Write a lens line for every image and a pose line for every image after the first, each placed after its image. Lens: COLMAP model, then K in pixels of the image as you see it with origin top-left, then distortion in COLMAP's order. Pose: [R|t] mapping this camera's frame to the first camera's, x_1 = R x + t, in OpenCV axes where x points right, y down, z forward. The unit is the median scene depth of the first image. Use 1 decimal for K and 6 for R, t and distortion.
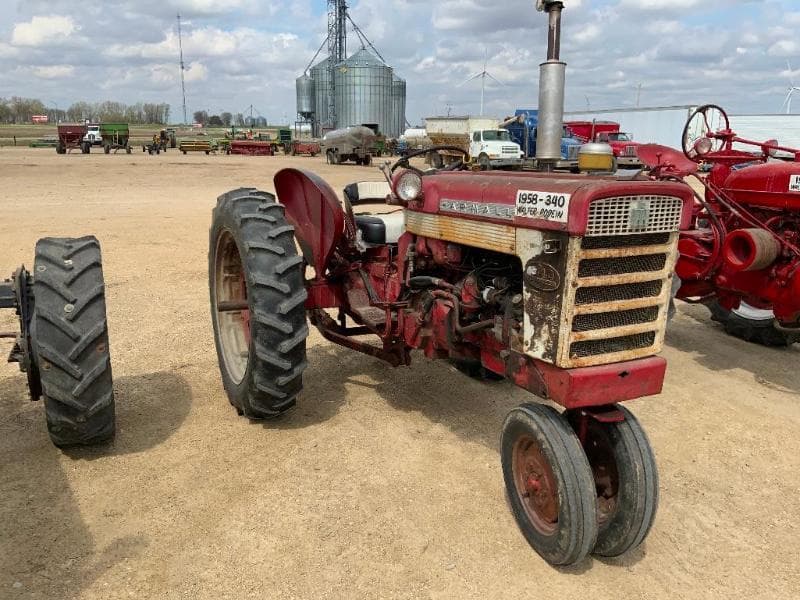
lens RADIAL K [[664.8, 0, 391.2], [0, 664.8, 295.4], [0, 0, 1]] dist [0.035711, -0.070314]
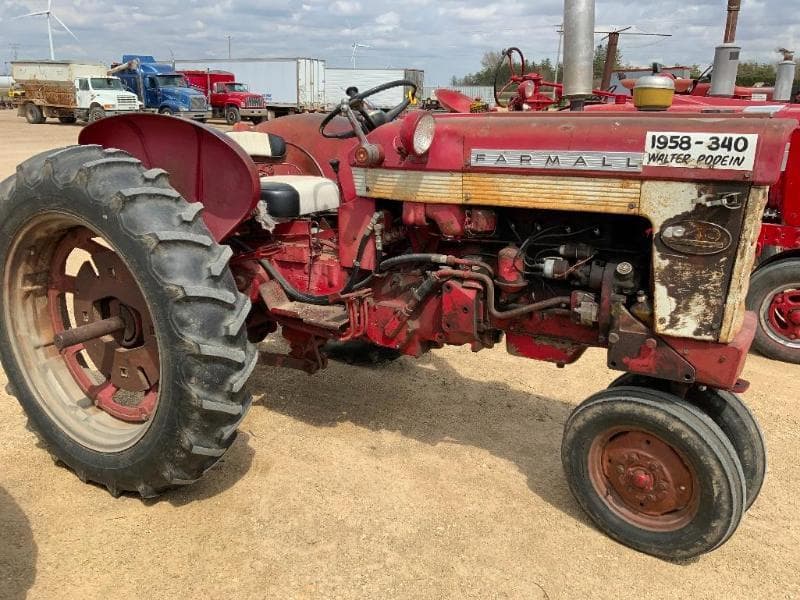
lens RADIAL K [[664.8, 0, 383.9], [0, 664.8, 293.3], [0, 0, 1]] dist [0.035711, -0.070314]
pose [[0.835943, -0.152012, 0.527344, -0.379184], [0.117738, 0.988176, 0.098213, -0.061344], [-0.536039, -0.020012, 0.843956, 0.359840]]
